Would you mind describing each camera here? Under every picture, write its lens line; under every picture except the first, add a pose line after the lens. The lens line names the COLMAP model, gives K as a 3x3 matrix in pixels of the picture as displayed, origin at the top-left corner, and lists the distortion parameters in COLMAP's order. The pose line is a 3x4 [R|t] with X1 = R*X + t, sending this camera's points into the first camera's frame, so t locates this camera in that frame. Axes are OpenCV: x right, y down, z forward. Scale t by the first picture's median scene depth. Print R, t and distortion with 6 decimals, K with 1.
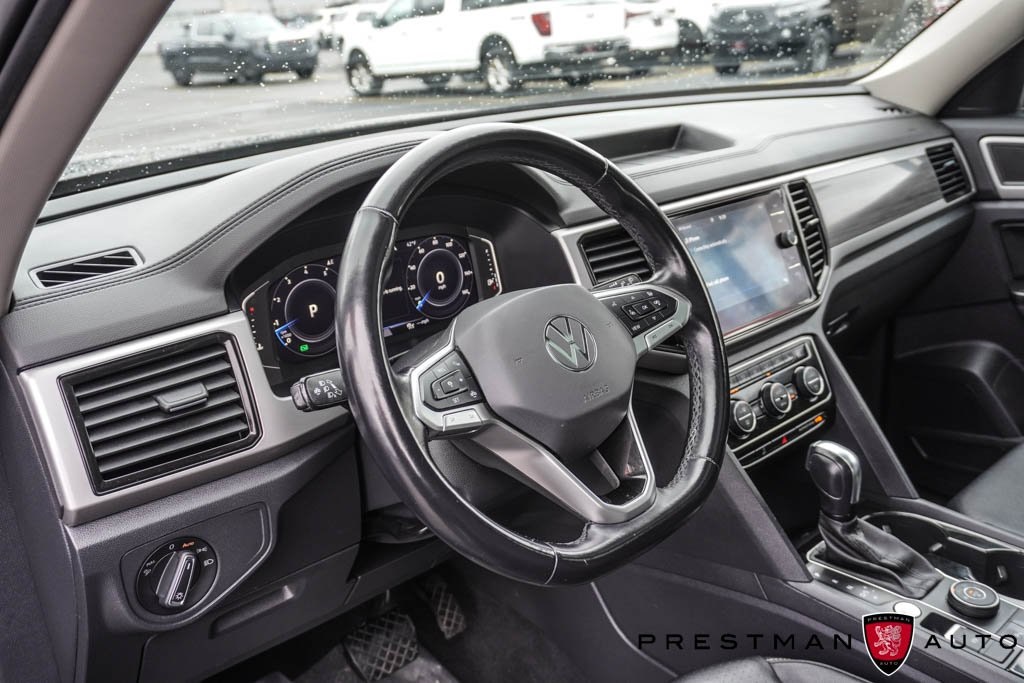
lens RADIAL K [[961.5, 0, 518.1], [0, 961.5, 343.5], [0, 0, 1]] dist [-0.001571, 0.000000]
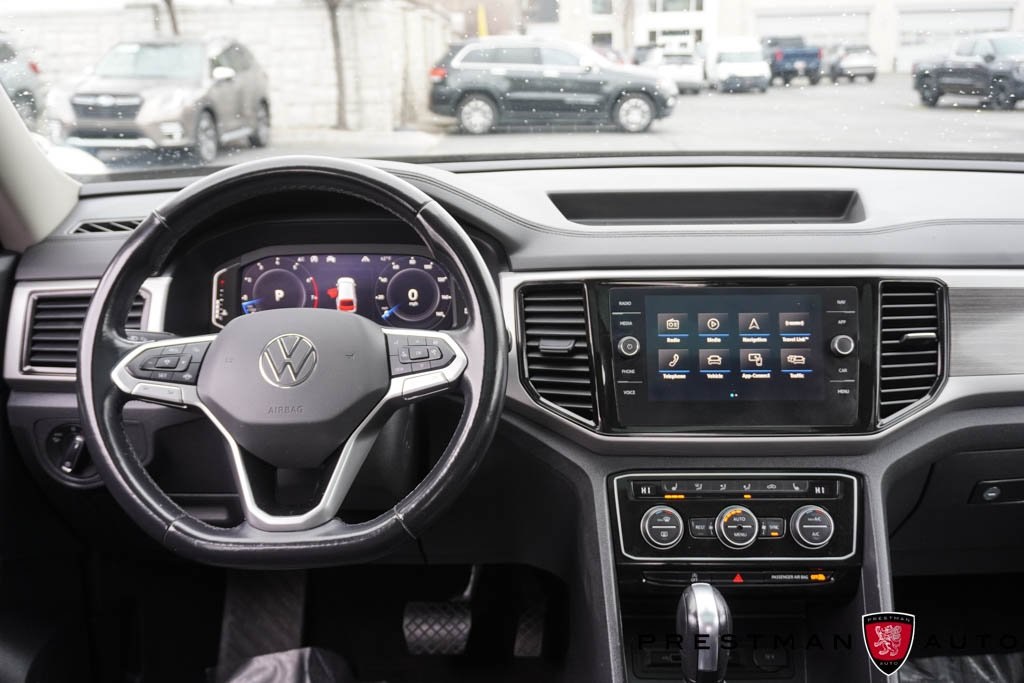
lens RADIAL K [[961.5, 0, 510.2], [0, 961.5, 345.5], [0, 0, 1]] dist [-0.001571, 0.000000]
pose [[0.714665, 0.233804, -0.659234, 0.734099], [-0.242594, 0.966832, 0.079905, -0.127768], [0.656050, 0.102820, 0.747680, 0.266558]]
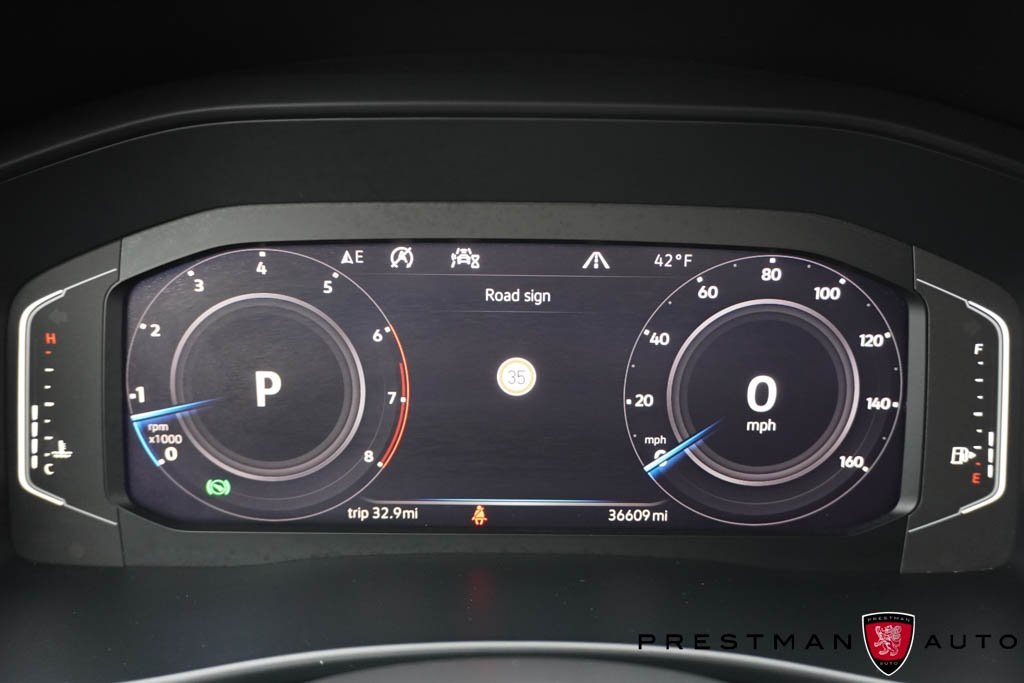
lens RADIAL K [[984.3, 0, 509.3], [0, 984.3, 344.7], [0, 0, 1]] dist [-0.015642, 0.000000]
pose [[0.736540, 0.266993, -0.621469, 0.046457], [-0.259736, 0.959998, 0.104602, -0.095428], [0.624537, 0.084375, 0.776424, 0.719871]]
